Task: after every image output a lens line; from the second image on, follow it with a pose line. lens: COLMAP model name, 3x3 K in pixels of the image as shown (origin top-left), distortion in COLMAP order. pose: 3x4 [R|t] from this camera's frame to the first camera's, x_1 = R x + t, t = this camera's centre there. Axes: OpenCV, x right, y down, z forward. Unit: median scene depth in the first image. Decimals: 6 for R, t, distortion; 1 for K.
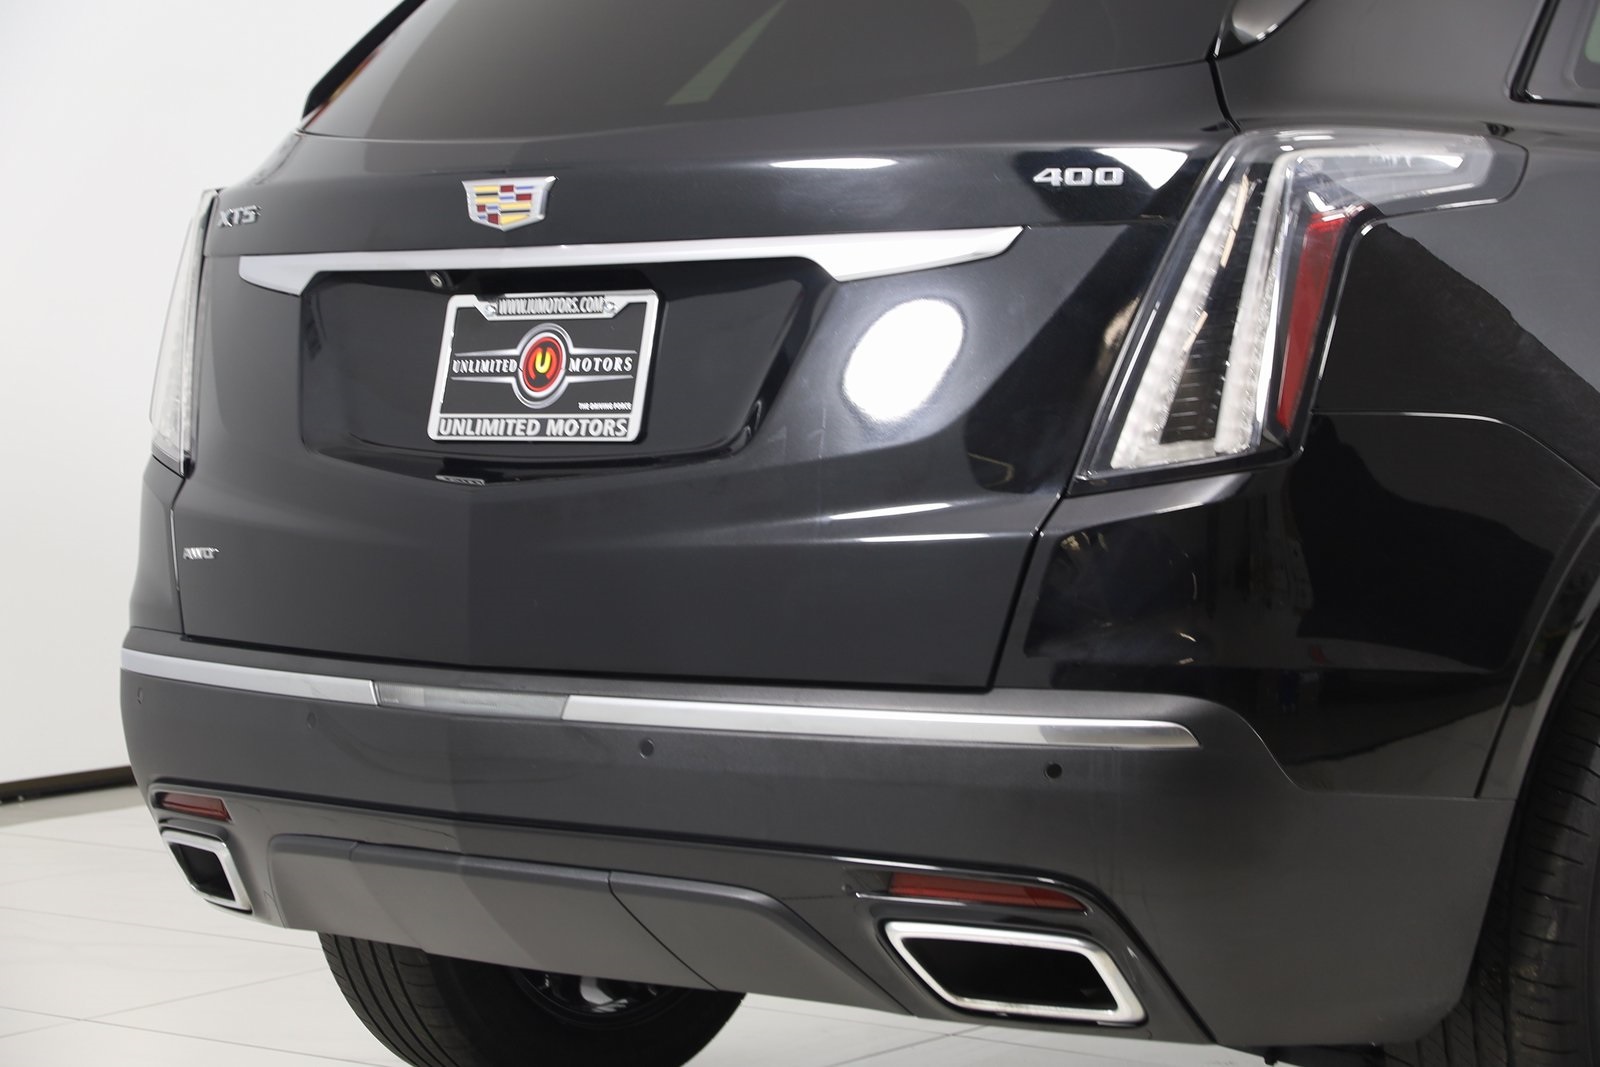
lens RADIAL K [[3551.4, 0, 801.9], [0, 3551.4, 547.7], [0, 0, 1]] dist [0.231766, -0.376049]
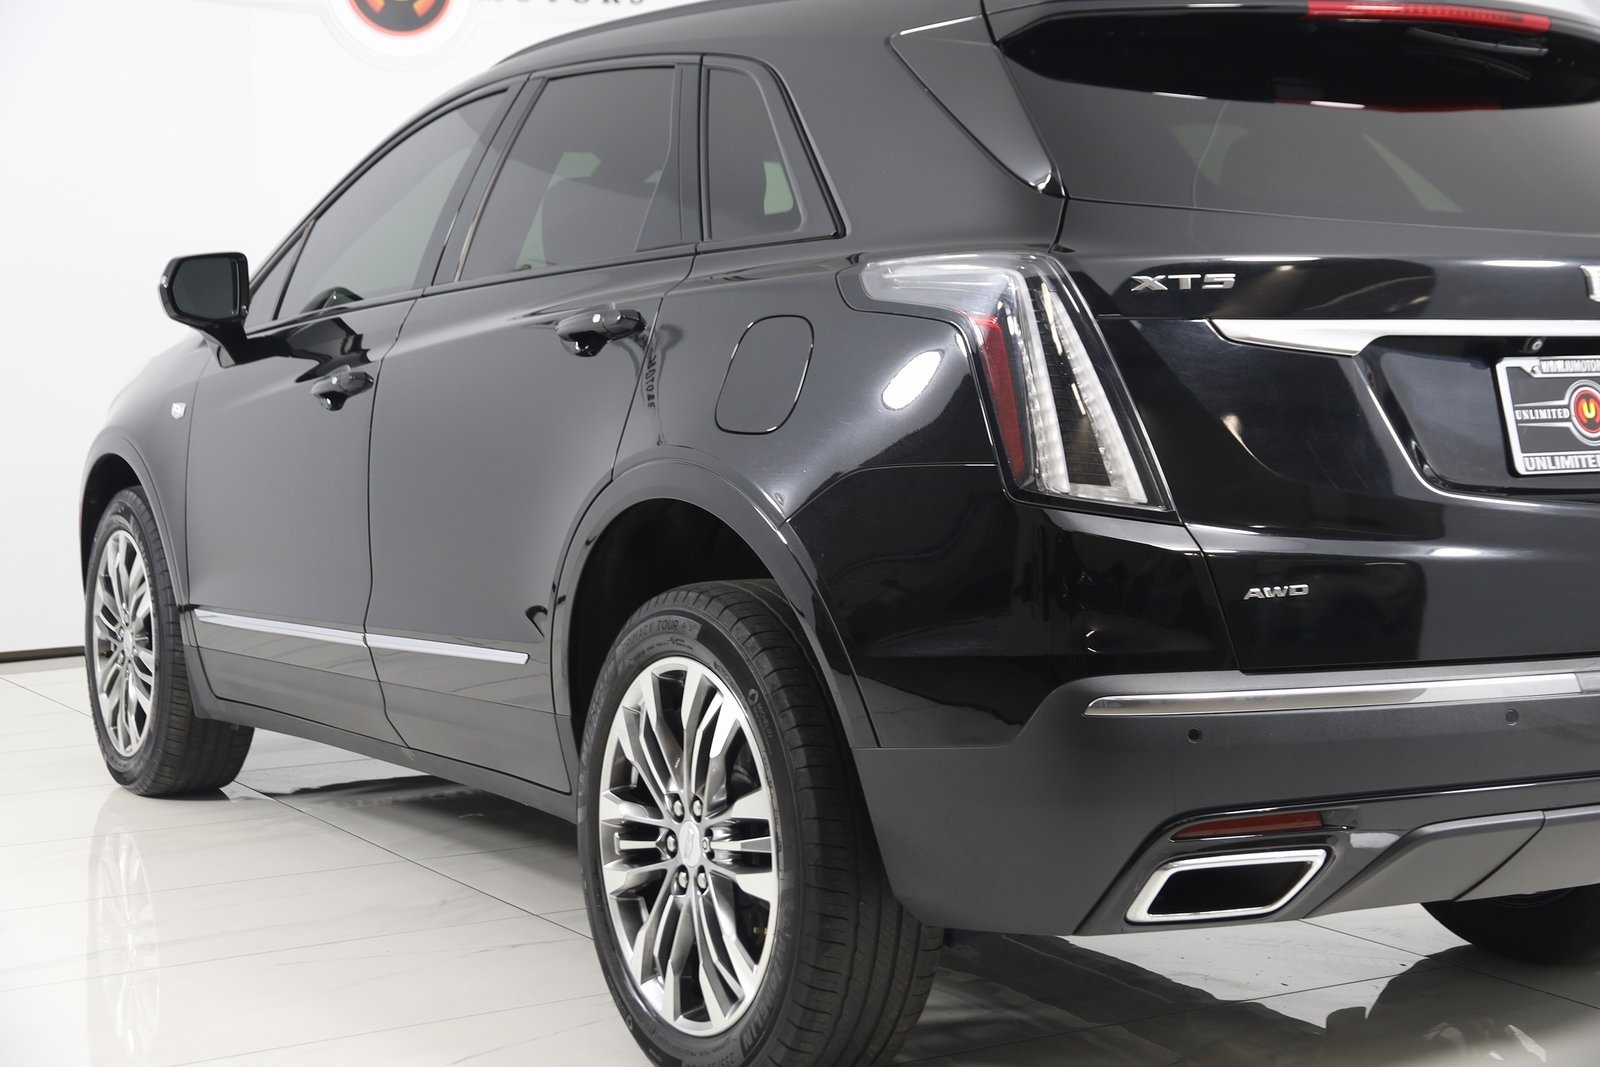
lens RADIAL K [[2579.0, 0, 800.0], [0, 2579.0, 533.5], [0, 0, 1]] dist [0.171746, 0.196649]
pose [[0.290271, -0.046525, 0.955813, -1.046601], [0.062470, 0.997608, 0.029588, -0.052847], [-0.954903, 0.051121, 0.292483, 0.984516]]
